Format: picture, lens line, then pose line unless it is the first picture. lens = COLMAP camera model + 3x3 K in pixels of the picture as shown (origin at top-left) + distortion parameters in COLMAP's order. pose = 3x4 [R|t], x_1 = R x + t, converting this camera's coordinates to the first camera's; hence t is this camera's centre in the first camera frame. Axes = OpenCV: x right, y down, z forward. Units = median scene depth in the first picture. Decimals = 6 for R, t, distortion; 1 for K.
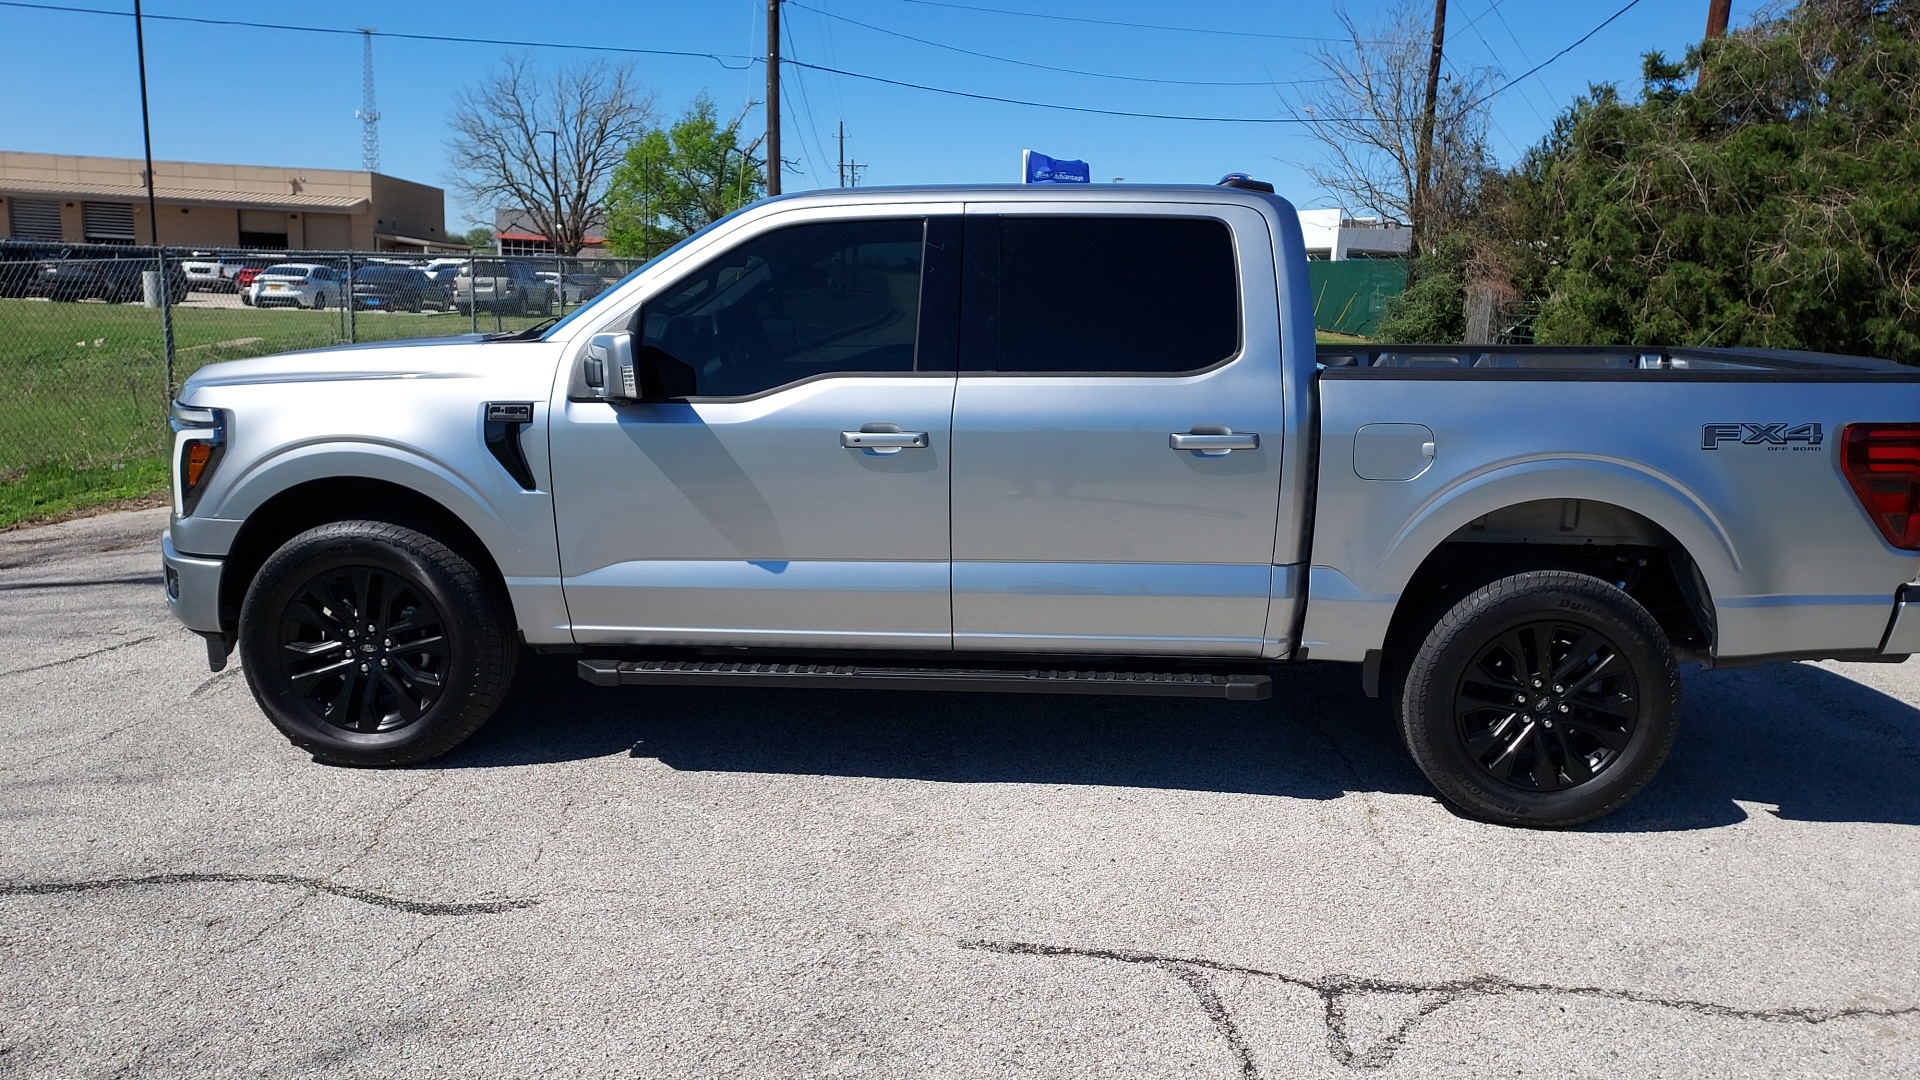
lens RADIAL K [[1368.3, 0, 961.1], [0, 1368.3, 543.4], [0, 0, 1]] dist [0.056747, -0.045369]
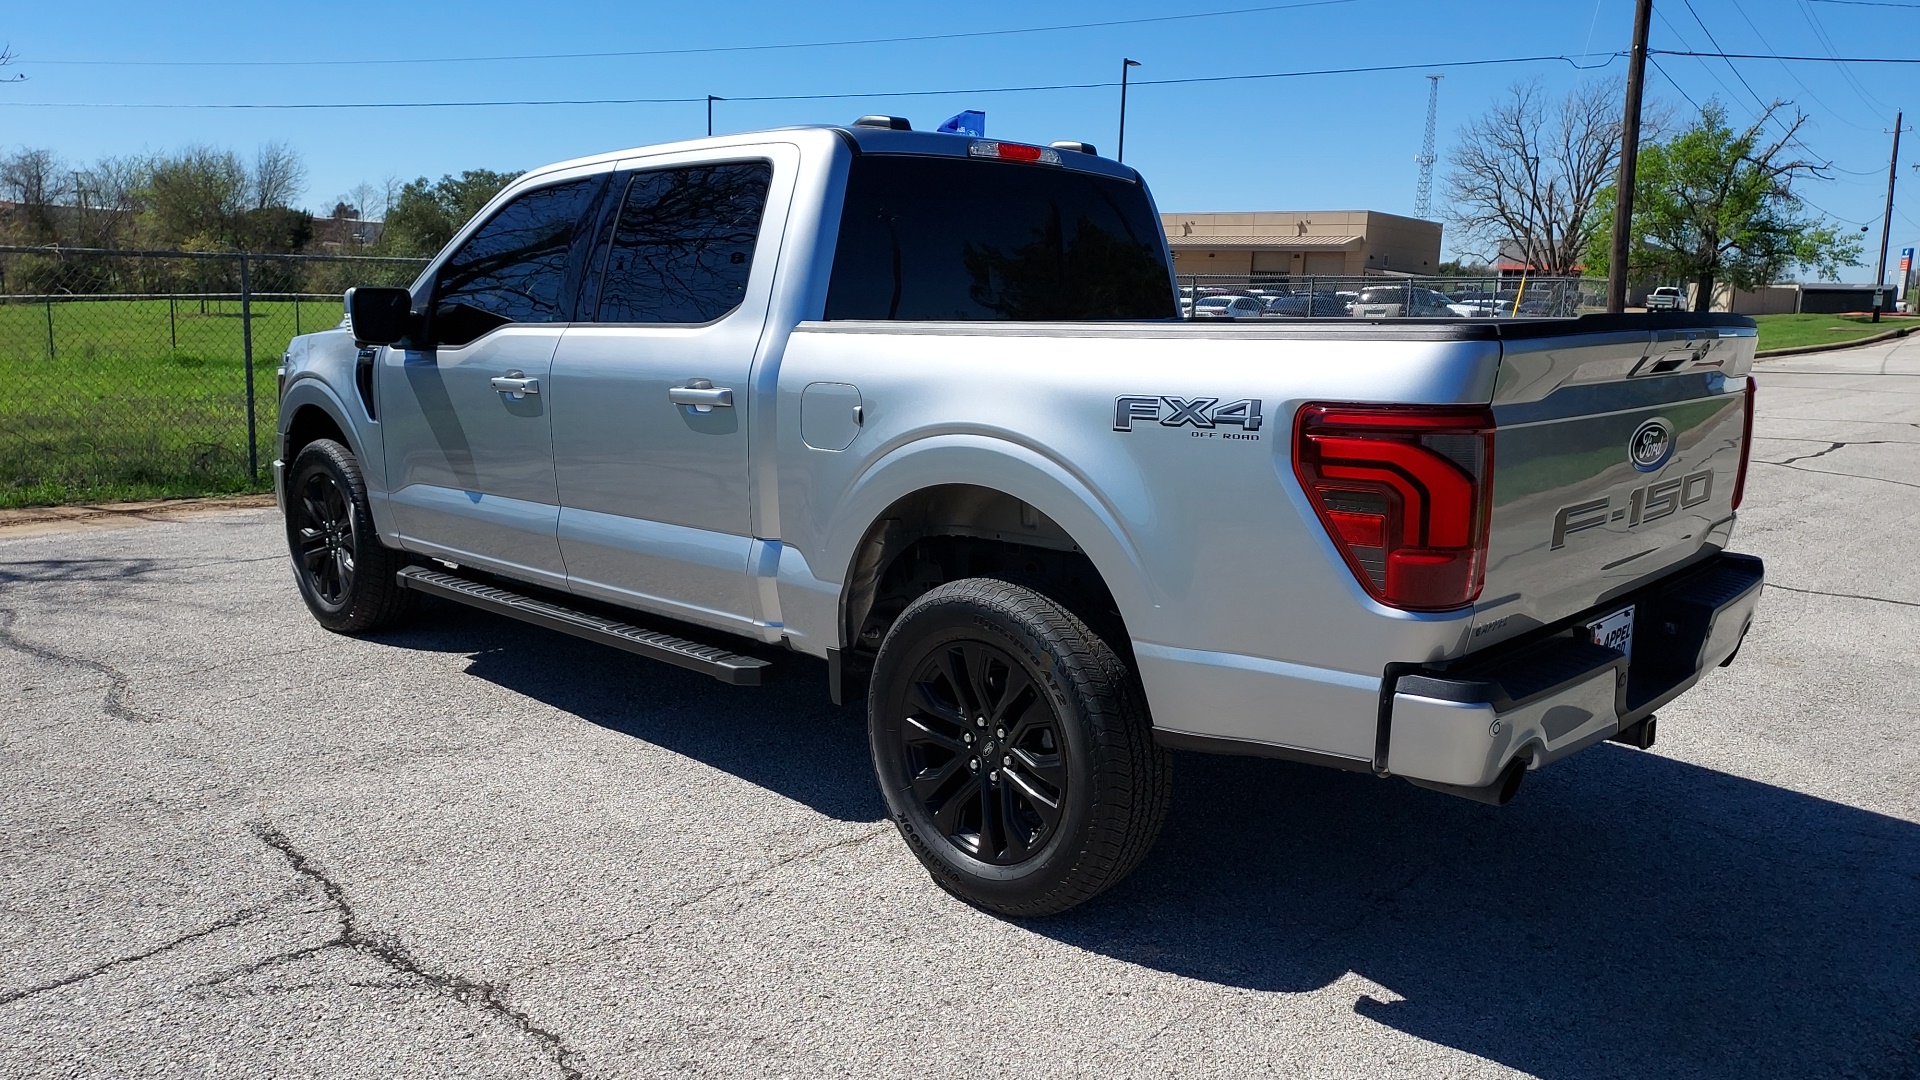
lens RADIAL K [[1368.3, 0, 969.1], [0, 1368.3, 525.1], [0, 0, 1]] dist [0.056747, -0.045369]
pose [[0.768992, 0.092738, -0.632496, 0.126075], [-0.115718, 0.993270, 0.004945, -0.001806], [0.628698, 0.069388, 0.774548, 0.054252]]
